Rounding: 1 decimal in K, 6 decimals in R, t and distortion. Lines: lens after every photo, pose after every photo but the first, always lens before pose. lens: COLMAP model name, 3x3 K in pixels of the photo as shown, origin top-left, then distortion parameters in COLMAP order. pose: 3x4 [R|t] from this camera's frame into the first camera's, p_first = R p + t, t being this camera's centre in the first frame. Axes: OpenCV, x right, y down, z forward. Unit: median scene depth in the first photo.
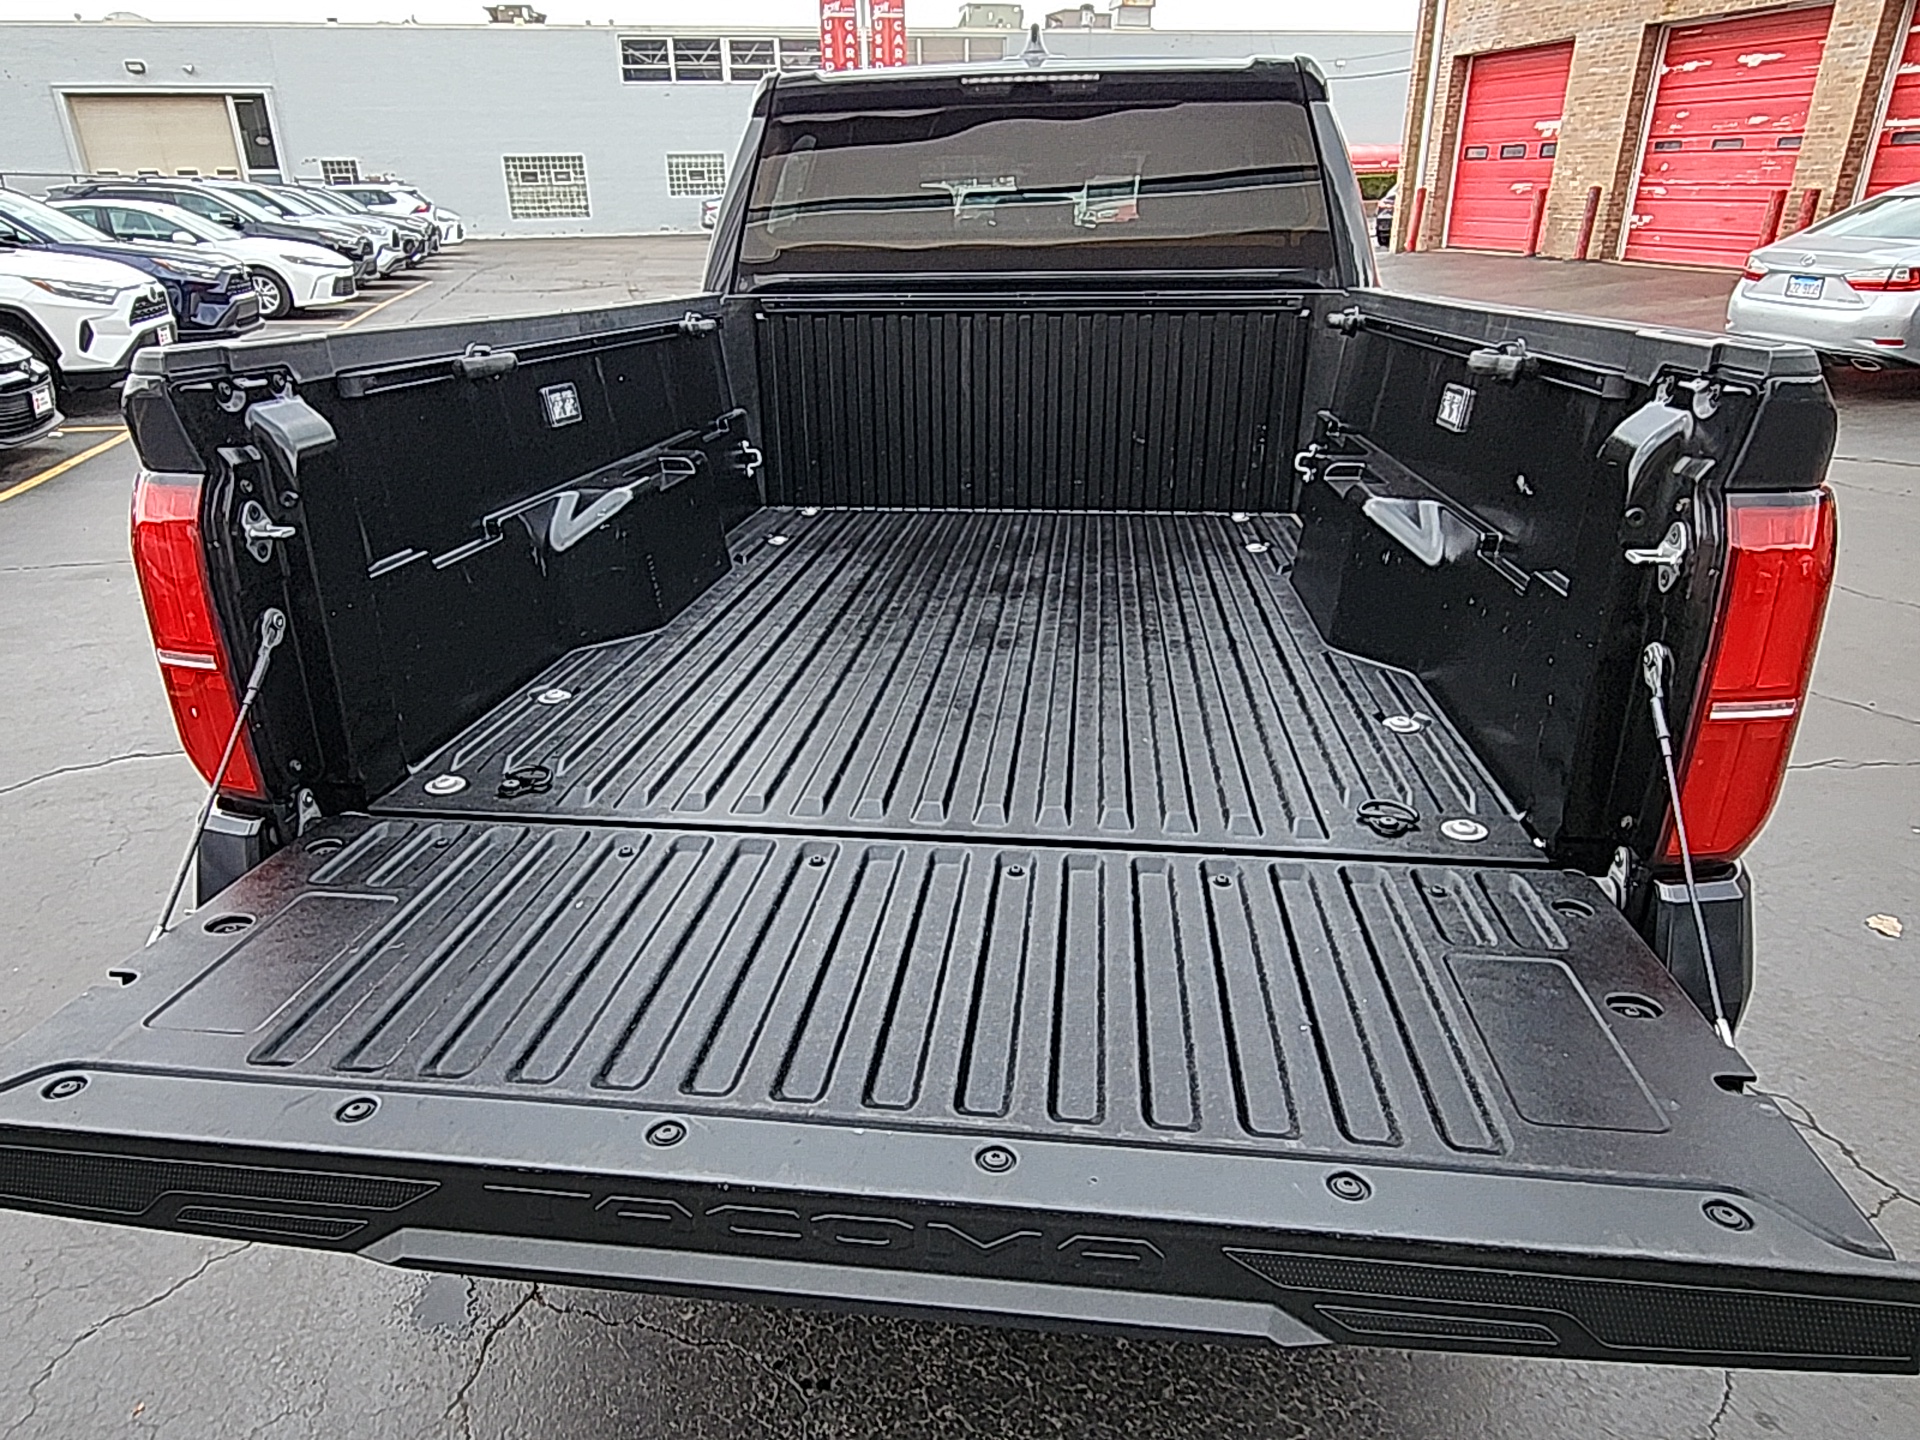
lens RADIAL K [[1248.4, 0, 938.6], [0, 1248.4, 745.7], [0, 0, 1]] dist [-0.005673, 0.012890]
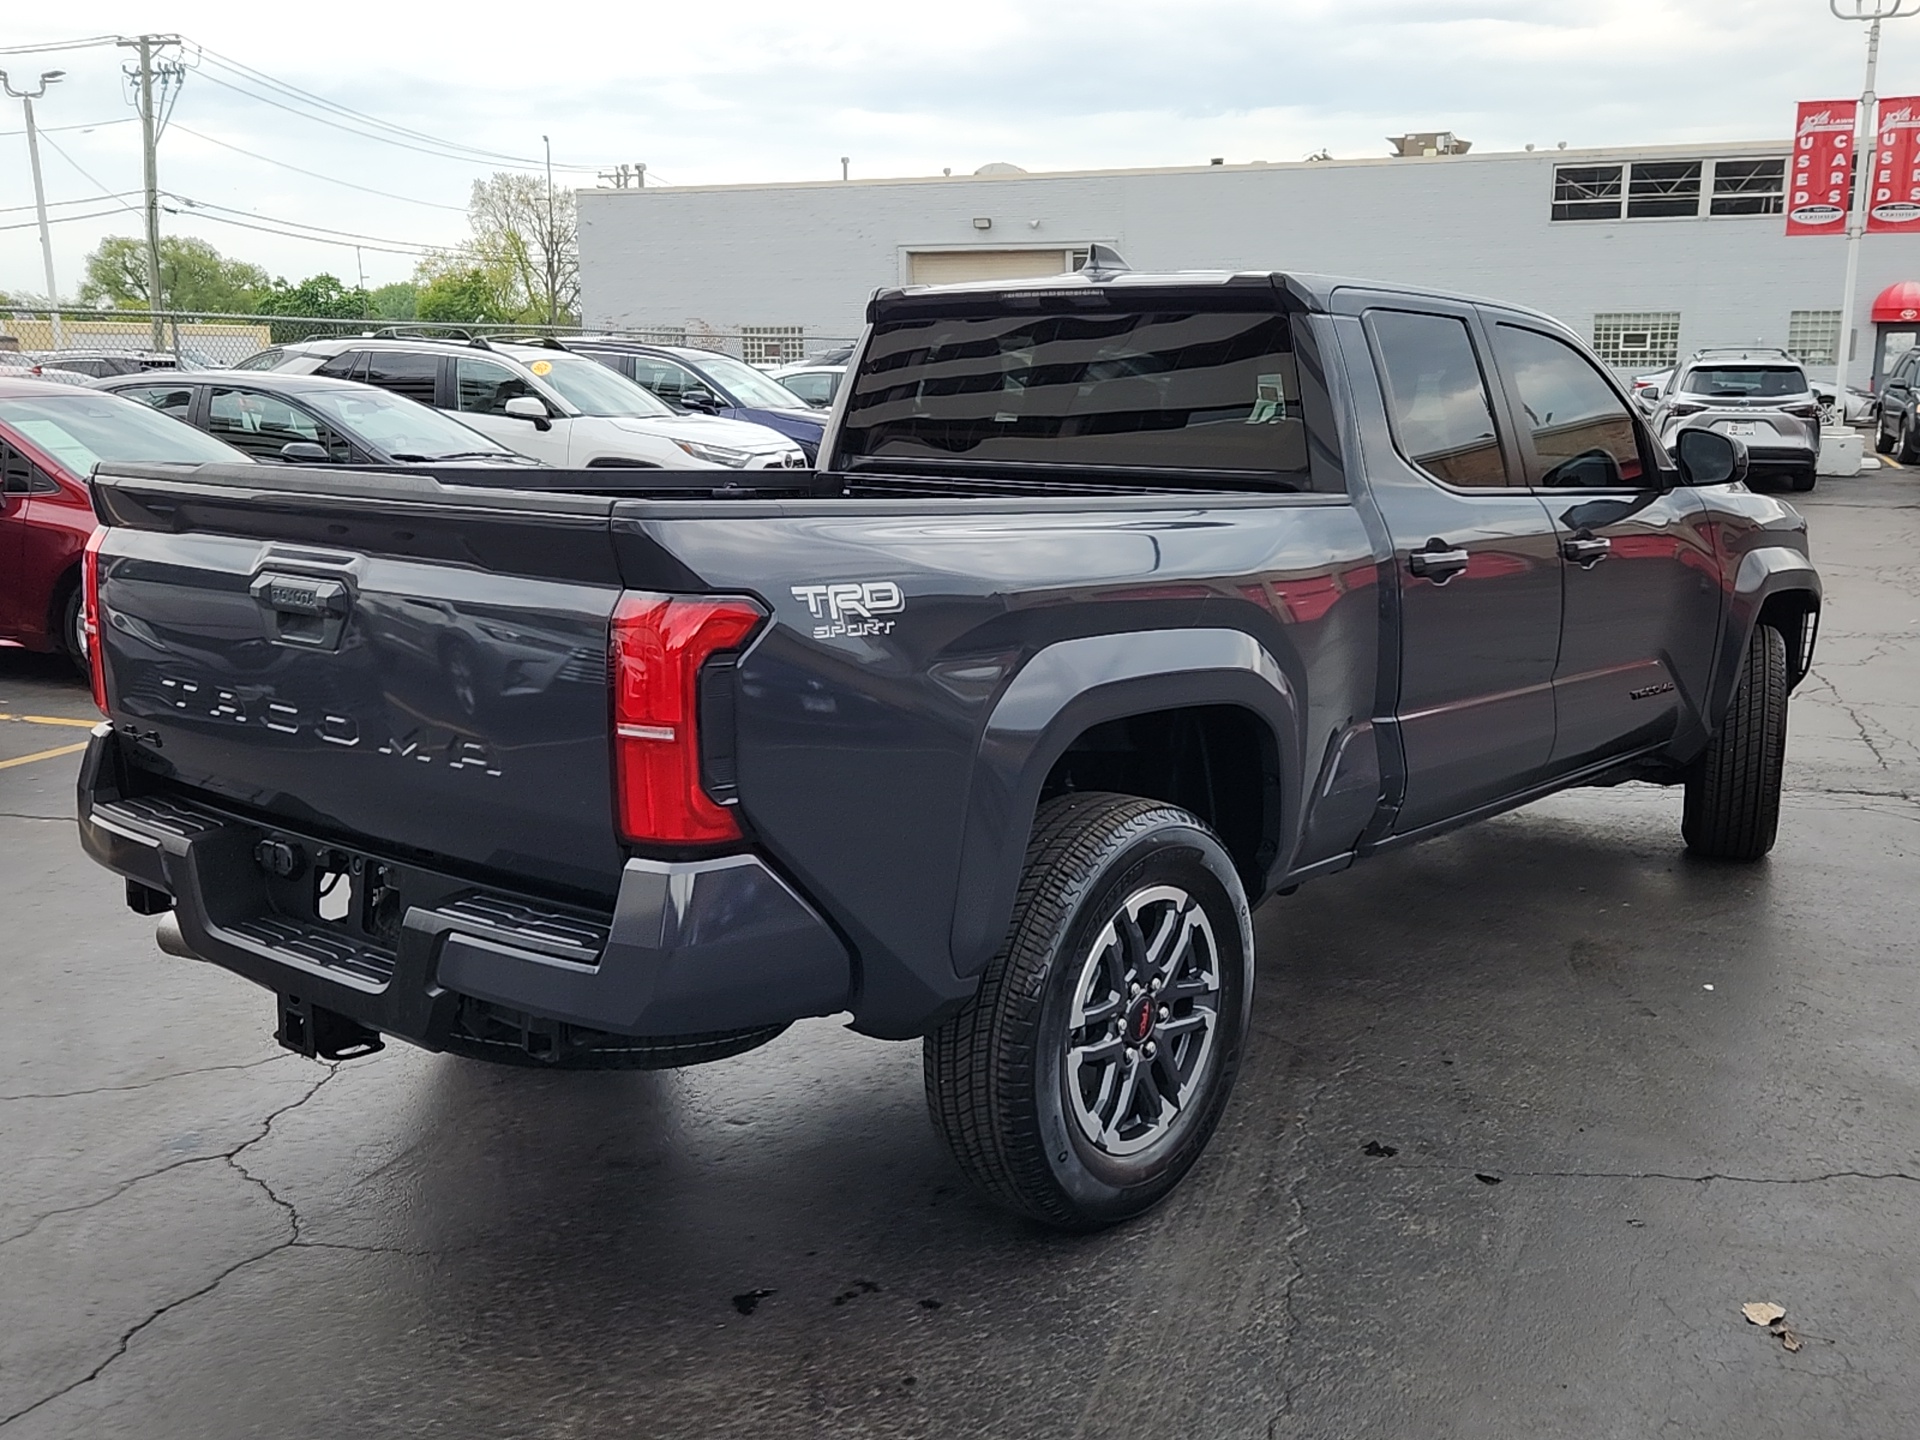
lens RADIAL K [[1863.1, 0, 954.8], [0, 1863.1, 711.8], [0, 0, 1]] dist [0.047379, 0.000000]
pose [[0.846691, 0.113825, -0.519768, 0.110818], [-0.229759, 0.959297, -0.164194, 0.012690], [0.479922, 0.258443, 0.838380, -0.038545]]
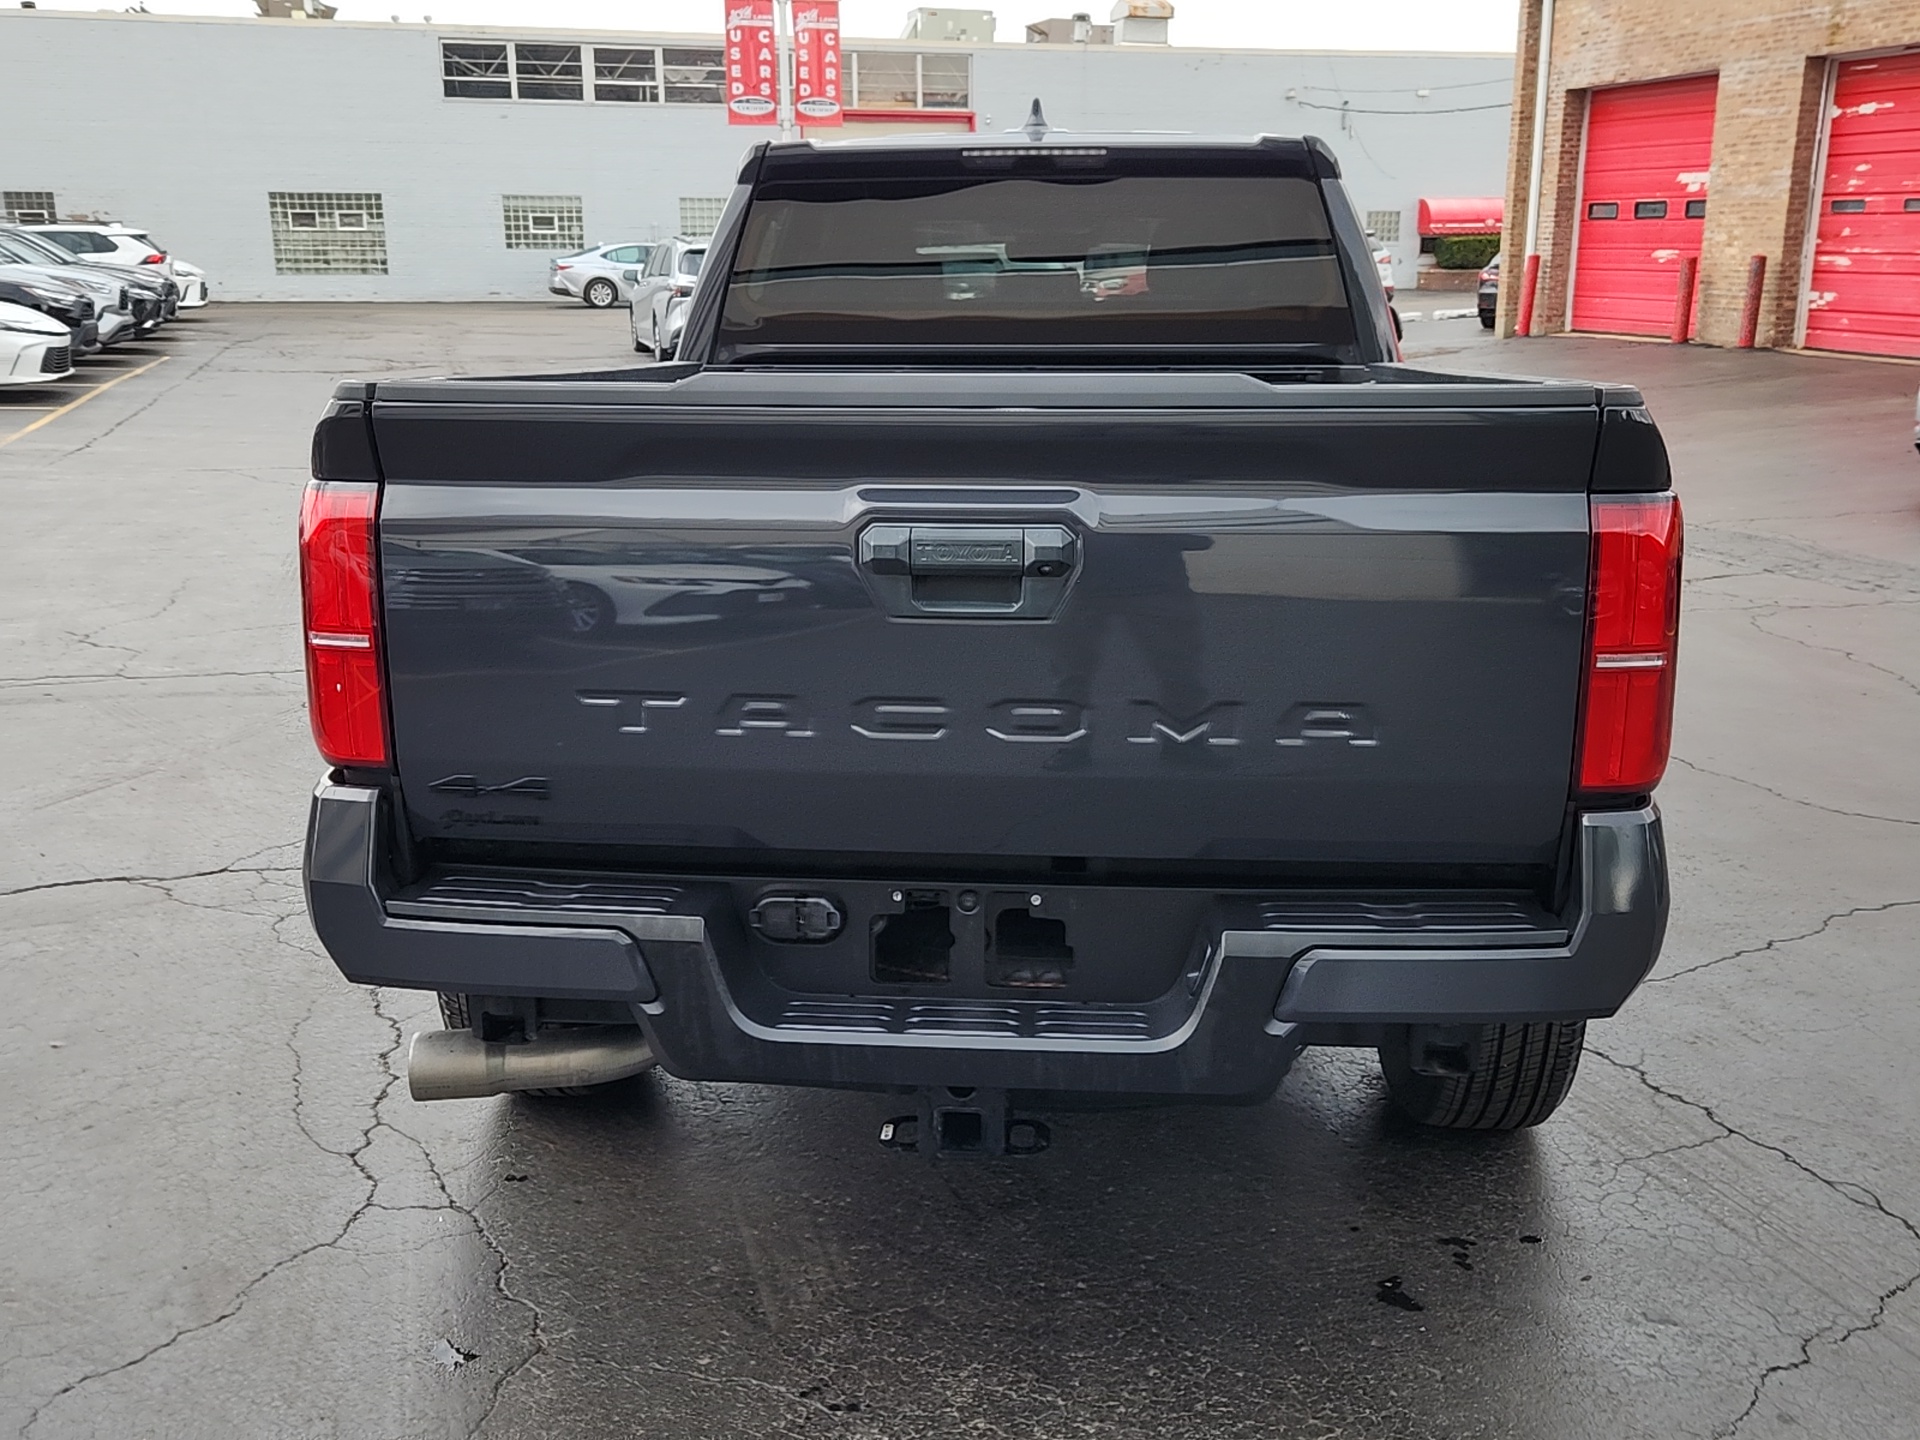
lens RADIAL K [[1863.1, 0, 963.7], [0, 1863.1, 726.0], [0, 0, 1]] dist [0.047379, 0.000000]
pose [[0.998842, 0.002966, 0.048020, -0.006301], [0.005145, 0.985789, -0.167909, 0.018903], [-0.047835, 0.167961, 0.984632, -0.044879]]
